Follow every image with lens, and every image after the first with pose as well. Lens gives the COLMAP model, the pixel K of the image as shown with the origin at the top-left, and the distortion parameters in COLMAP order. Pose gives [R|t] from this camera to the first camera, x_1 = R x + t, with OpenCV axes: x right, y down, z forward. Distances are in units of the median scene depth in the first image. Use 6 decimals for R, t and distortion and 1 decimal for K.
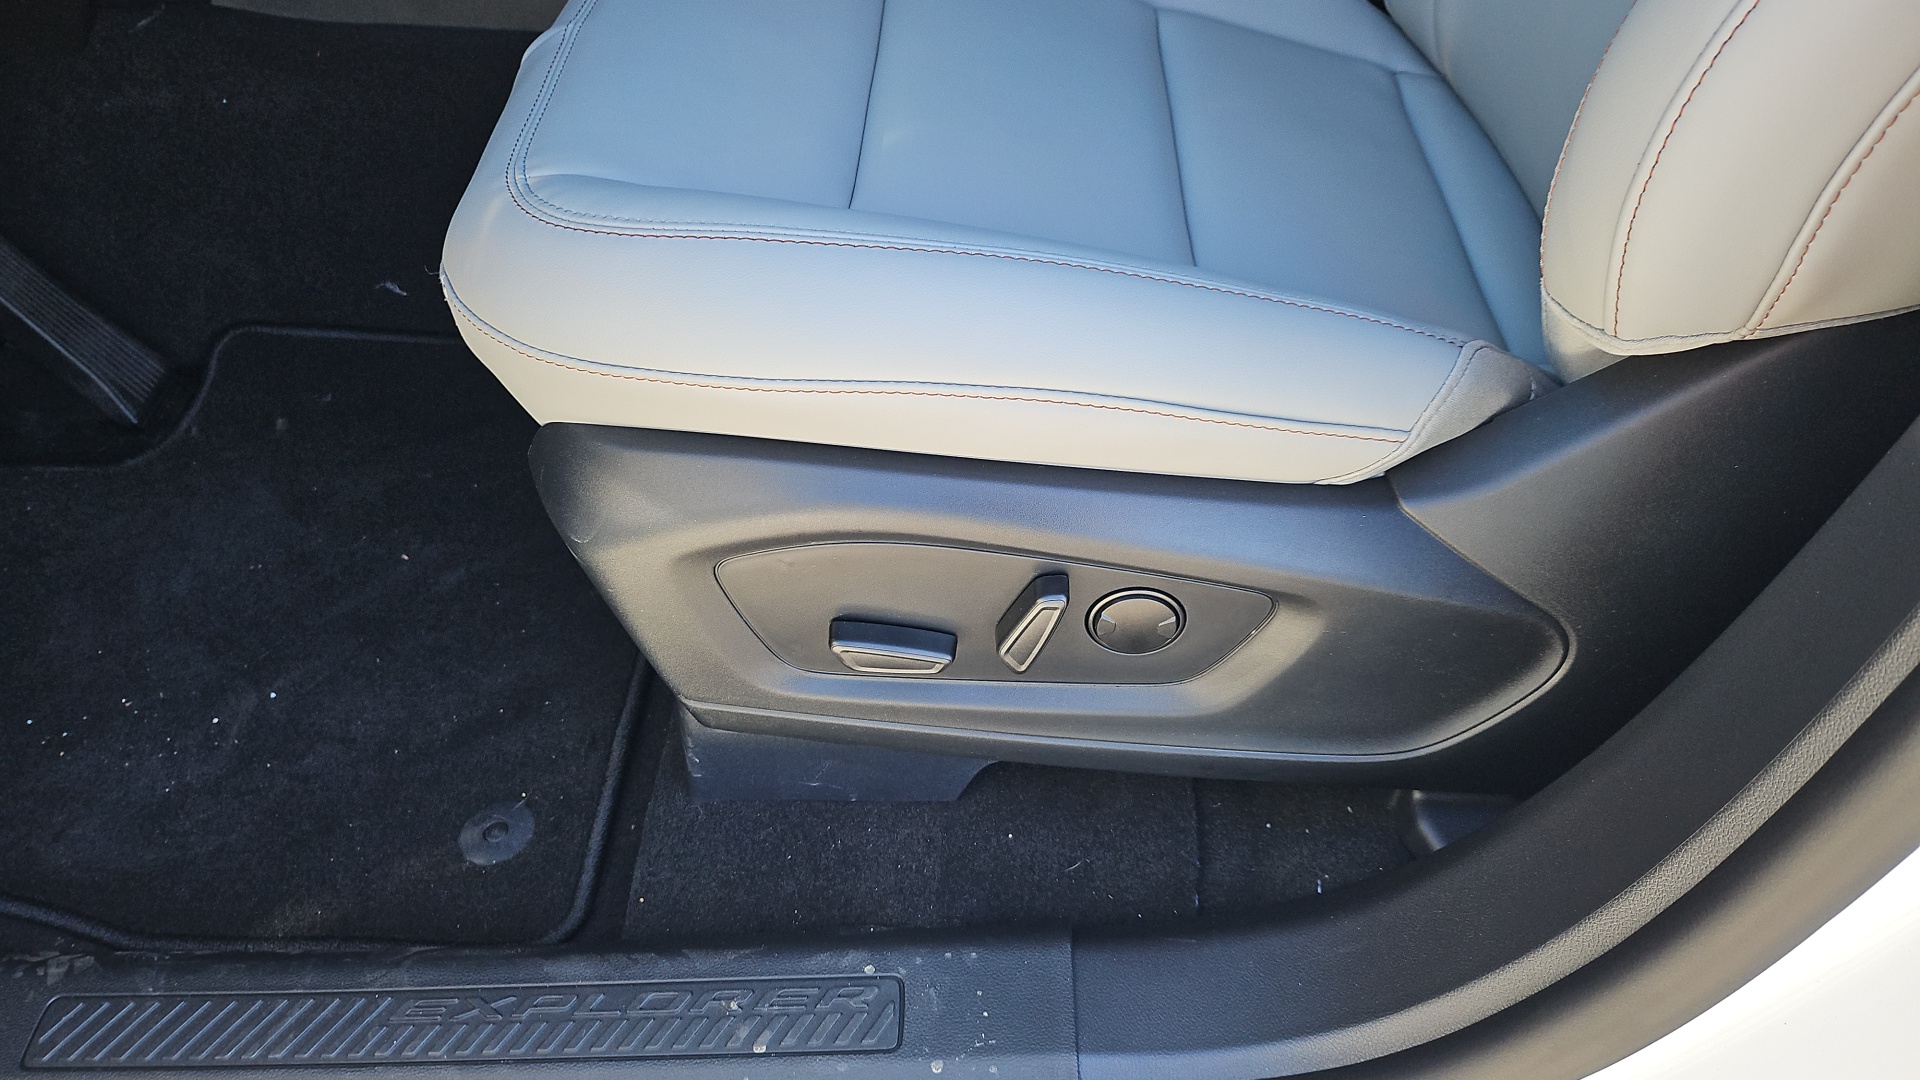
lens RADIAL K [[1365.1, 0, 960.6], [0, 1365.1, 559.8], [0, 0, 1]] dist [0.046821, -0.041594]
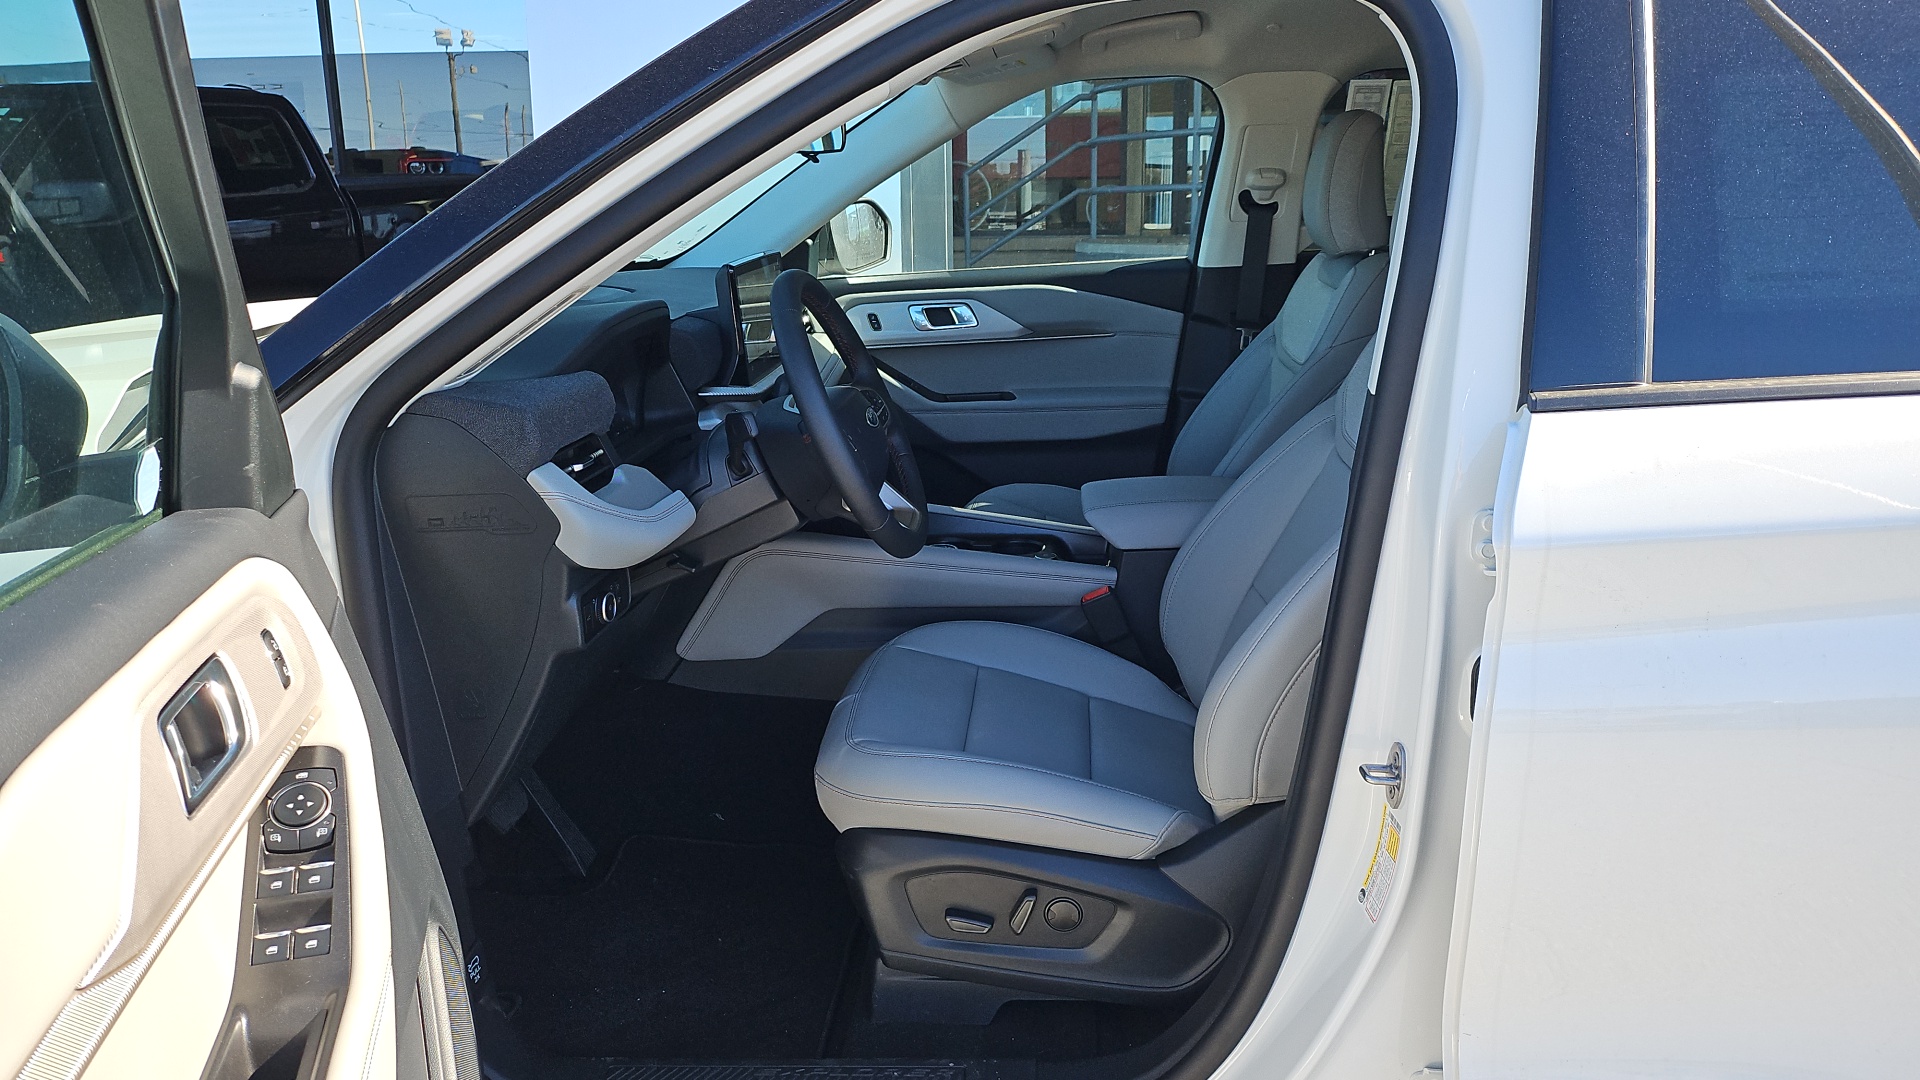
lens RADIAL K [[1365.1, 0, 956.0], [0, 1365.1, 546.2], [0, 0, 1]] dist [0.046821, -0.041594]
pose [[0.999520, 0.025017, -0.018285, -0.046582], [-0.030701, 0.879452, -0.474996, 0.684961], [0.004198, 0.475330, 0.879798, -1.648955]]
